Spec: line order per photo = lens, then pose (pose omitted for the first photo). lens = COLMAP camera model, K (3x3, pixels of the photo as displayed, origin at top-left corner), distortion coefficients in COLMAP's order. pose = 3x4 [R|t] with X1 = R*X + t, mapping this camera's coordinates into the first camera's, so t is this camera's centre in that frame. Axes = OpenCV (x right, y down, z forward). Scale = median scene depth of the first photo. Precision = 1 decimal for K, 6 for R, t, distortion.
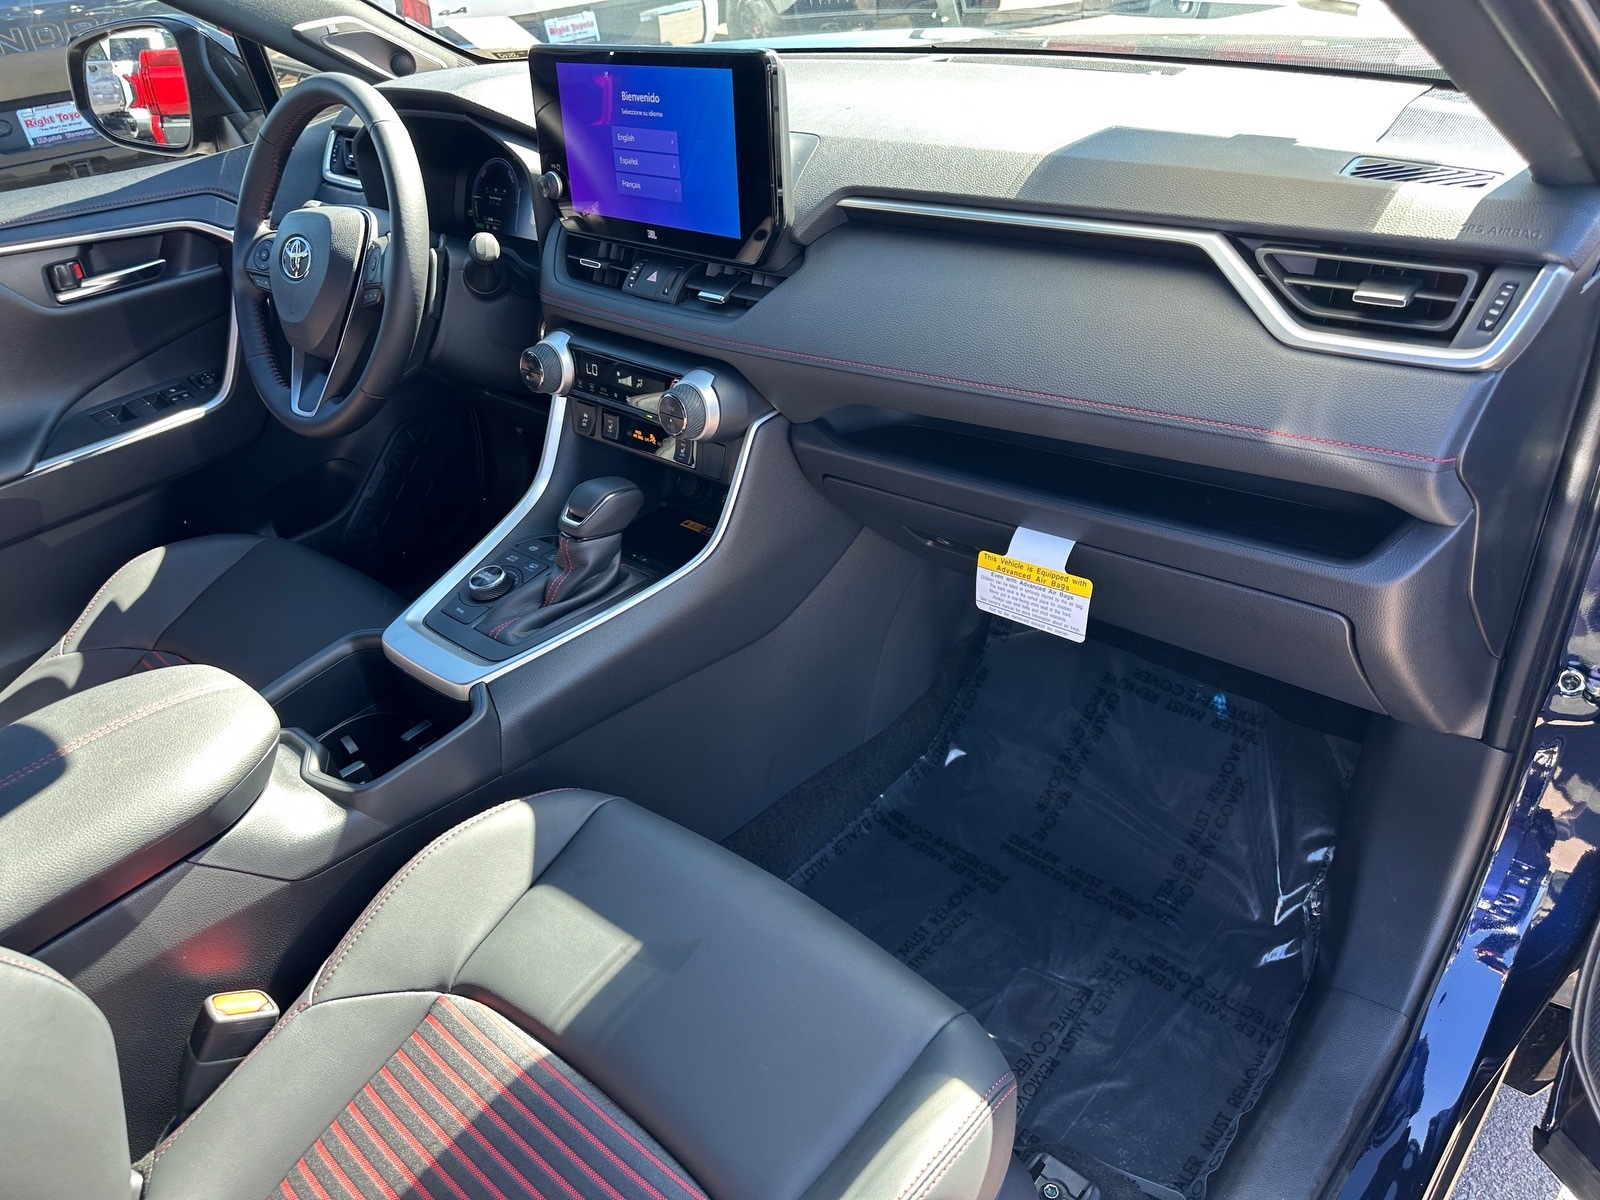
lens RADIAL K [[1148.5, 0, 791.0], [0, 1148.5, 610.6], [0, 0, 1]] dist [0.054802, -0.082921]
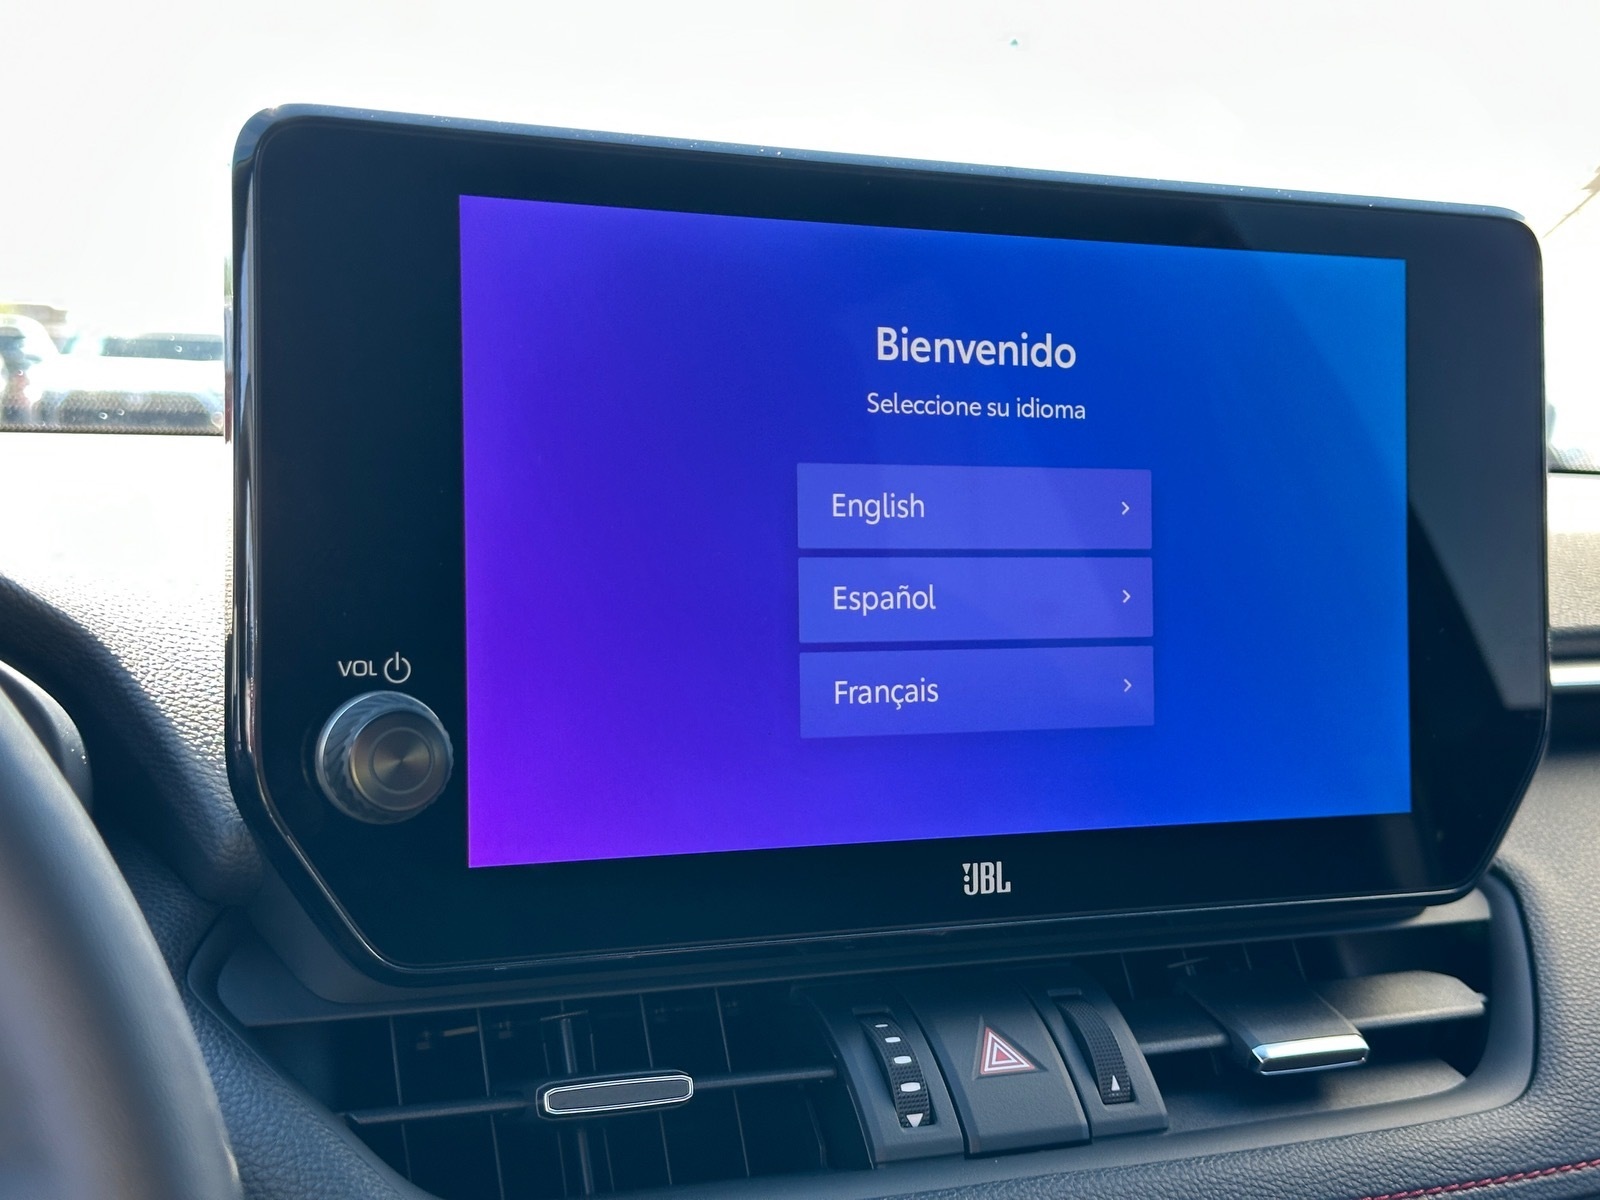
lens RADIAL K [[2267.2, 0, 801.6], [0, 2267.2, 610.0], [0, 0, 1]] dist [0.094108, 0.000000]
pose [[0.371904, 0.038102, 0.927489, -0.638036], [0.453803, 0.864159, -0.217466, -0.325925], [-0.809784, 0.501774, 0.304093, 0.970694]]
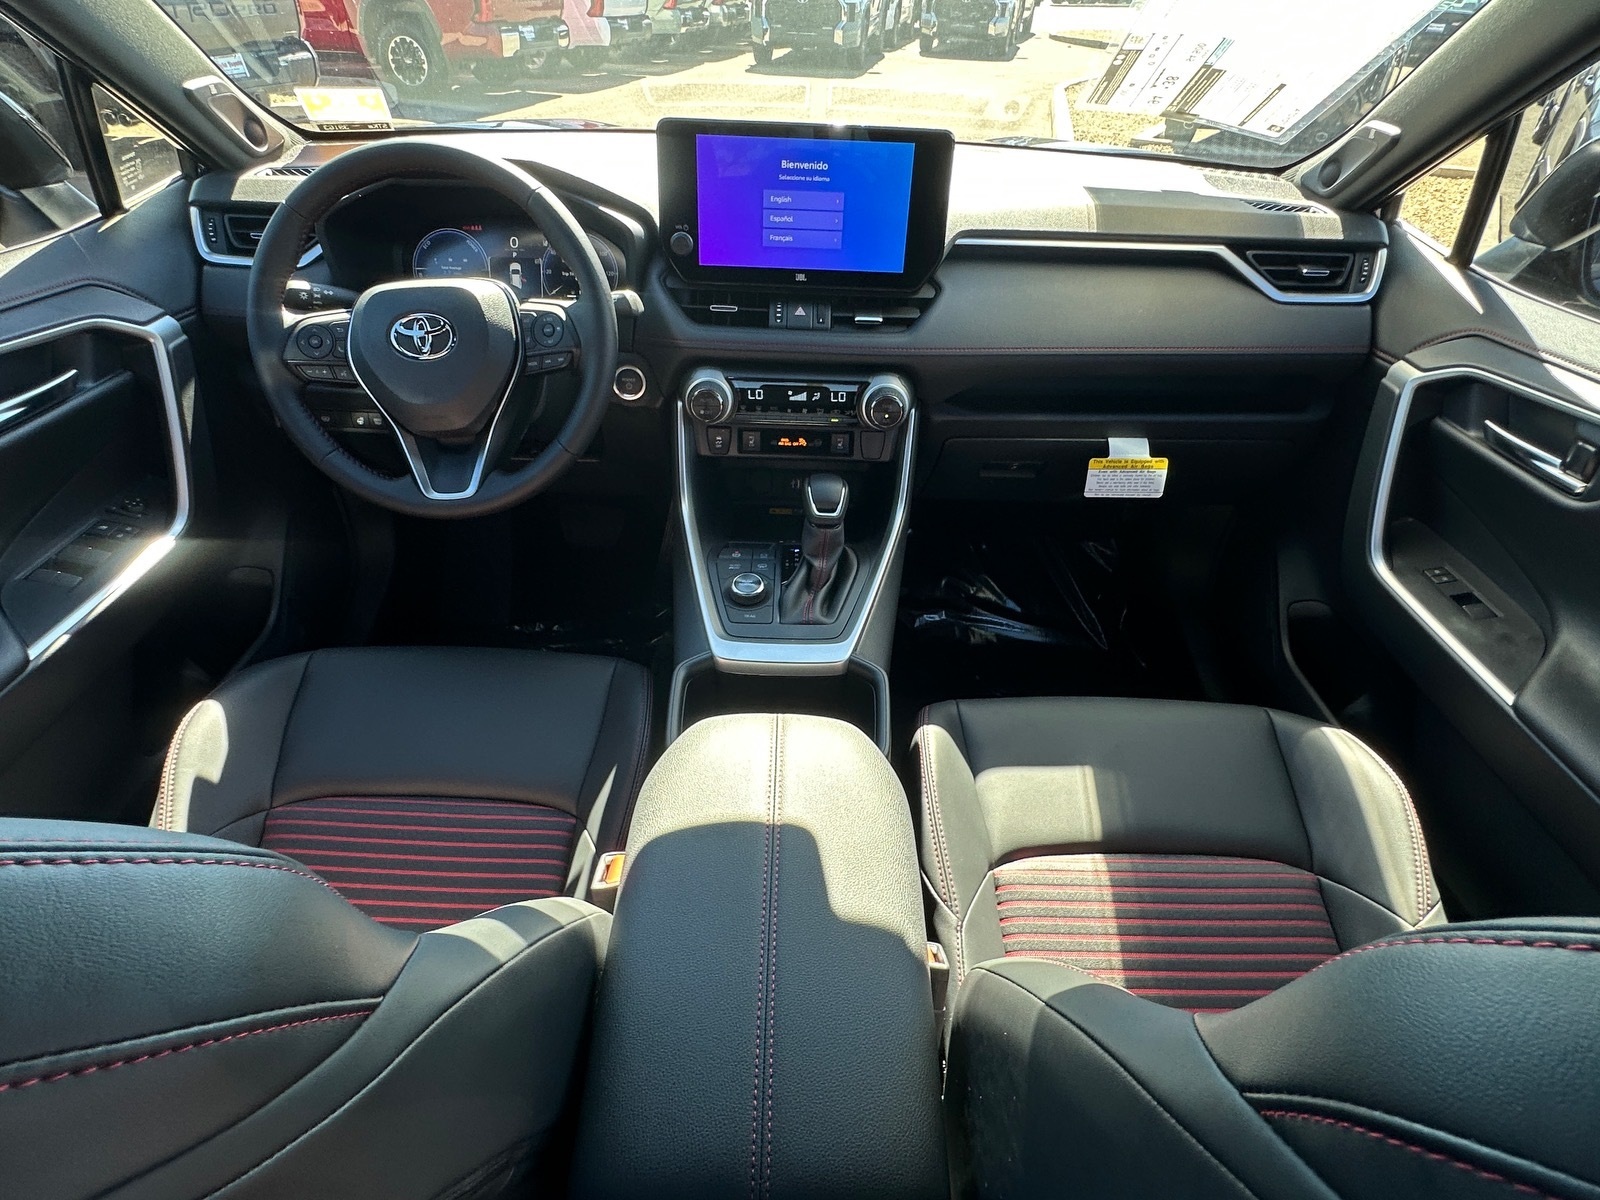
lens RADIAL K [[848.8, 0, 802.8], [0, 848.8, 597.9], [0, 0, 1]] dist [-0.007272, 0.005975]
pose [[0.732011, -0.291190, 0.615929, -0.882686], [0.277168, 0.953146, 0.121209, -0.119267], [-0.622364, 0.081989, 0.778422, 0.353531]]
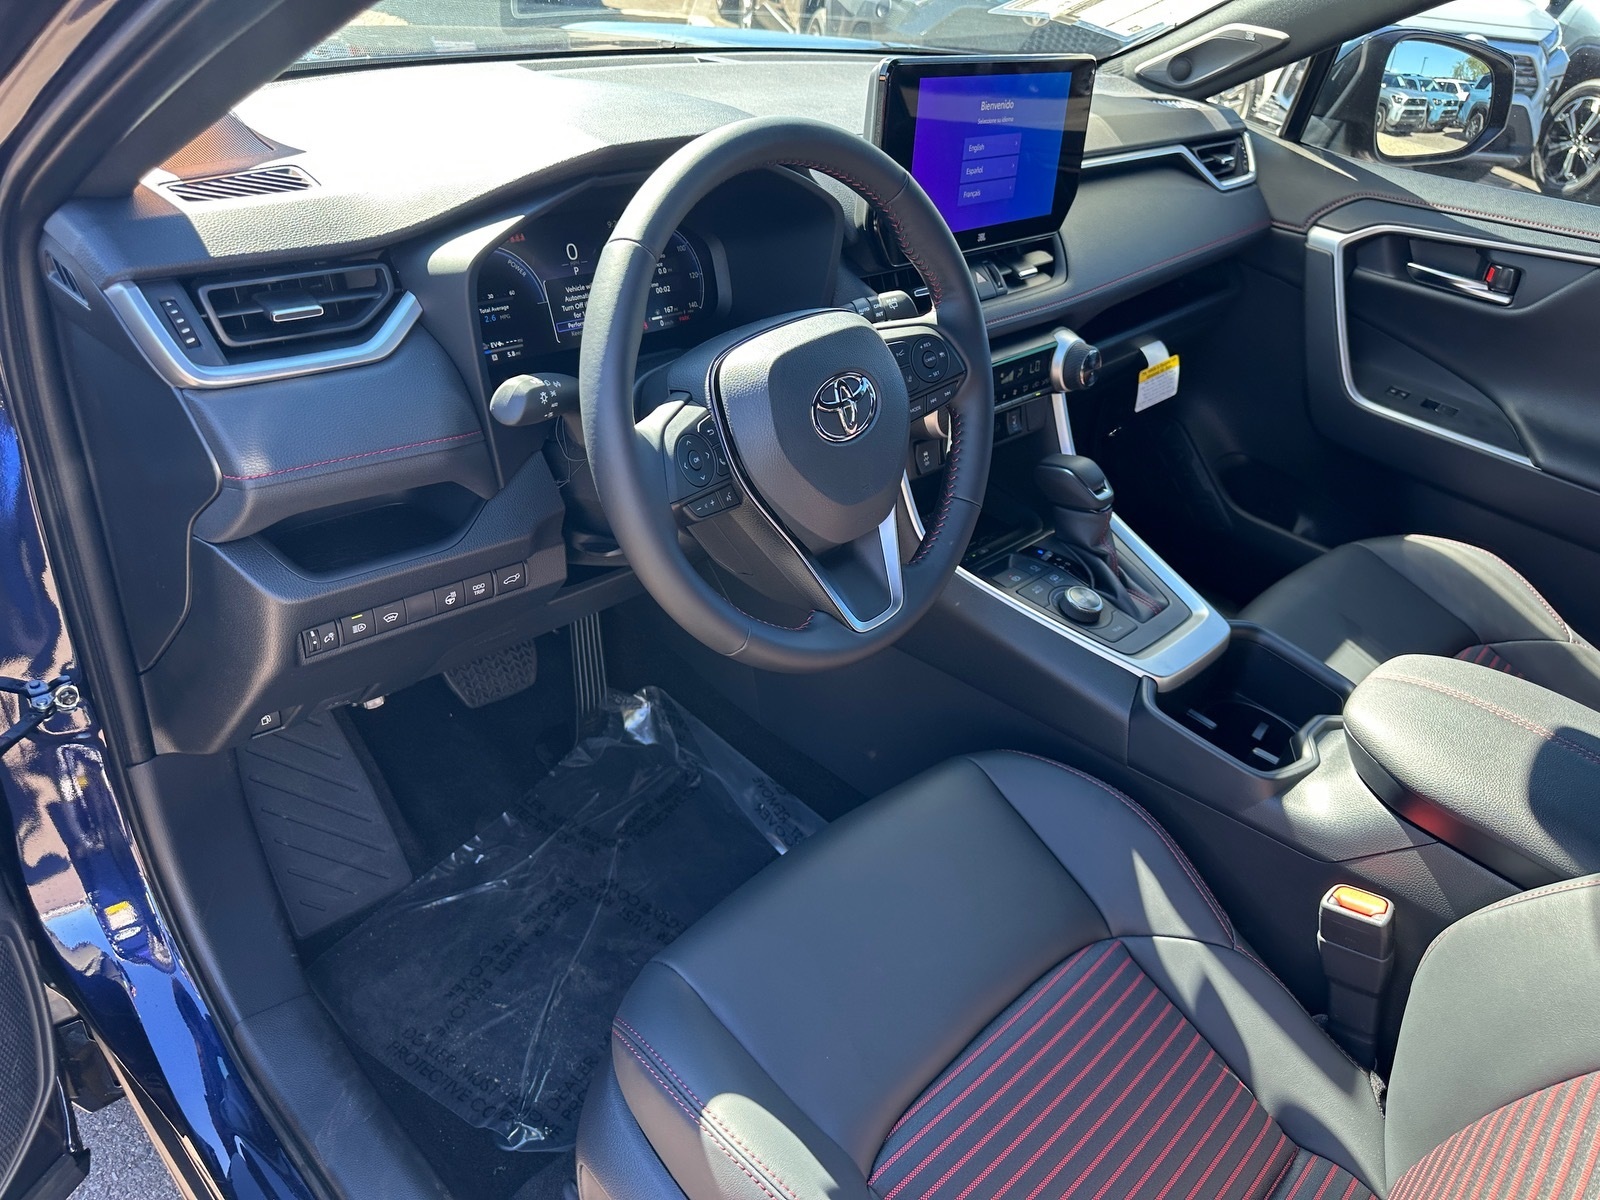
lens RADIAL K [[1148.5, 0, 793.7], [0, 1148.5, 601.0], [0, 0, 1]] dist [0.054802, -0.082921]
pose [[0.016601, -0.446585, 0.894587, -1.348723], [0.448045, 0.803176, 0.392637, -0.615201], [-0.893857, 0.394297, 0.213424, 1.192194]]
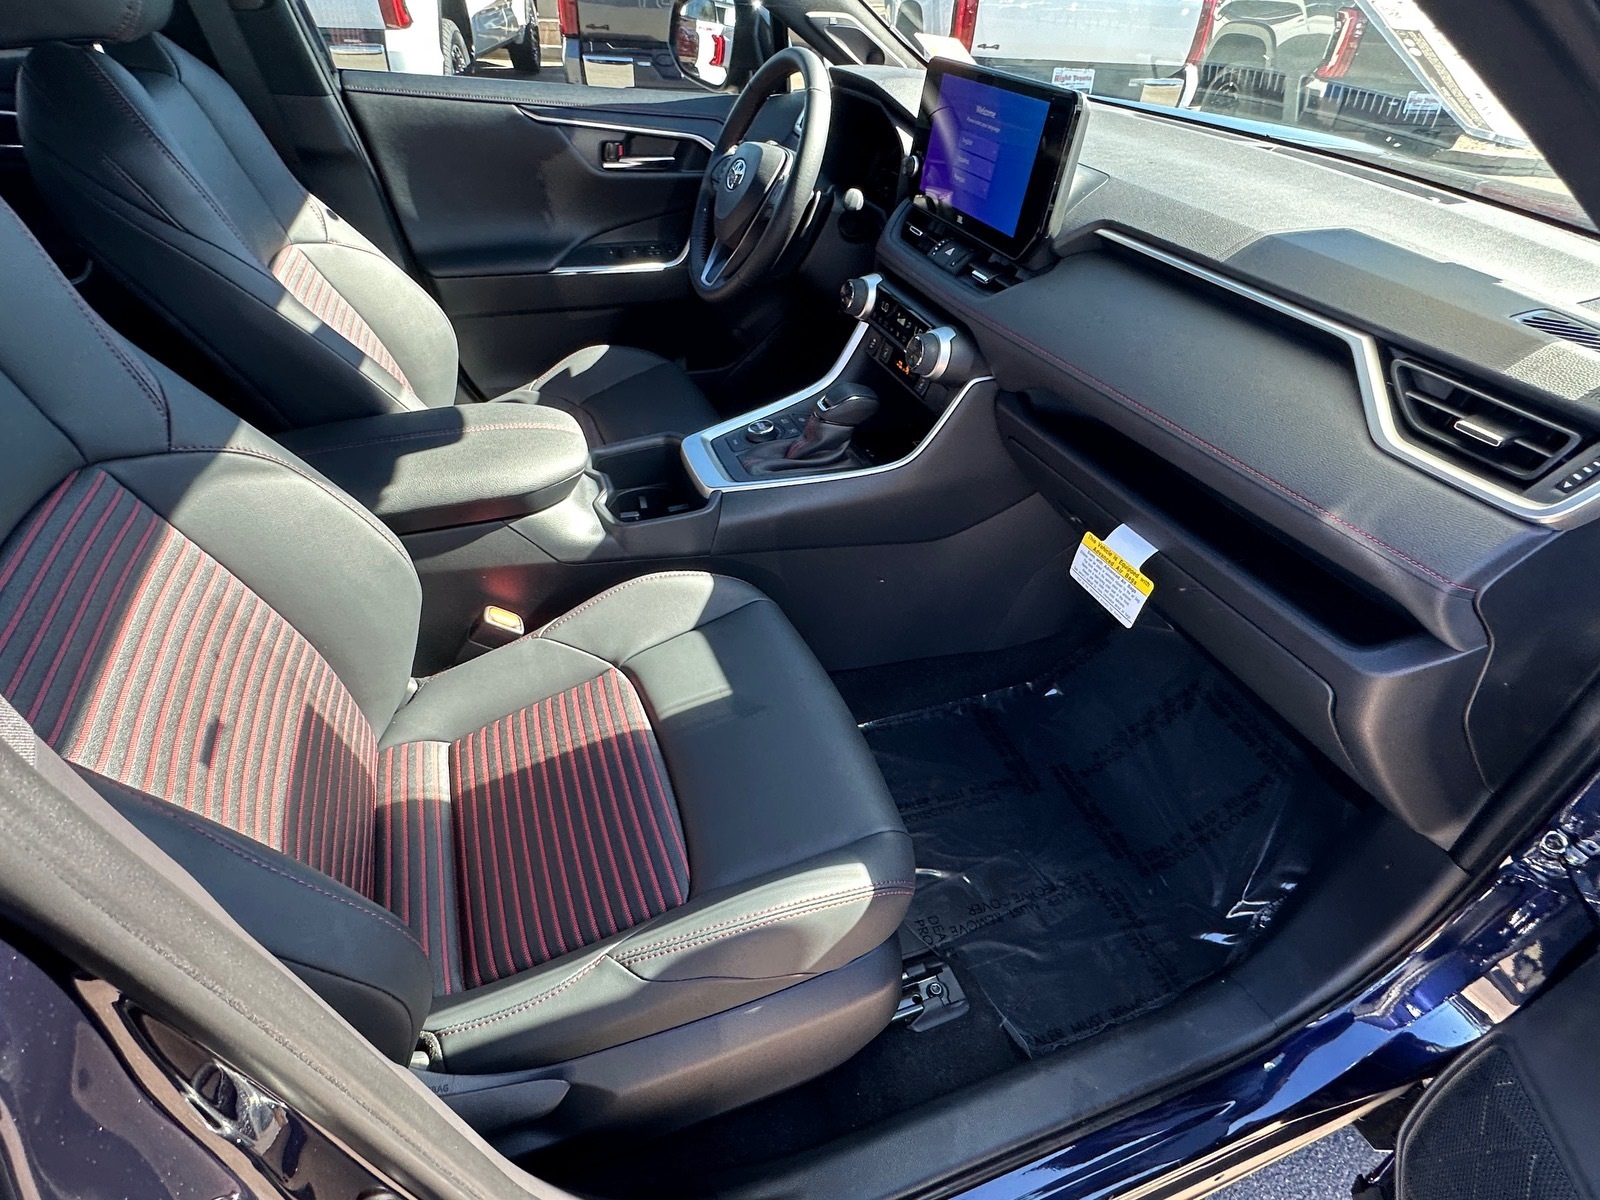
lens RADIAL K [[848.8, 0, 800.7], [0, 848.8, 602.6], [0, 0, 1]] dist [-0.007272, 0.005975]
pose [[0.873995, 0.394225, -0.284112, 0.182557], [-0.365881, 0.918635, 0.149133, -0.003915], [0.319787, -0.026390, 0.947122, 0.020608]]
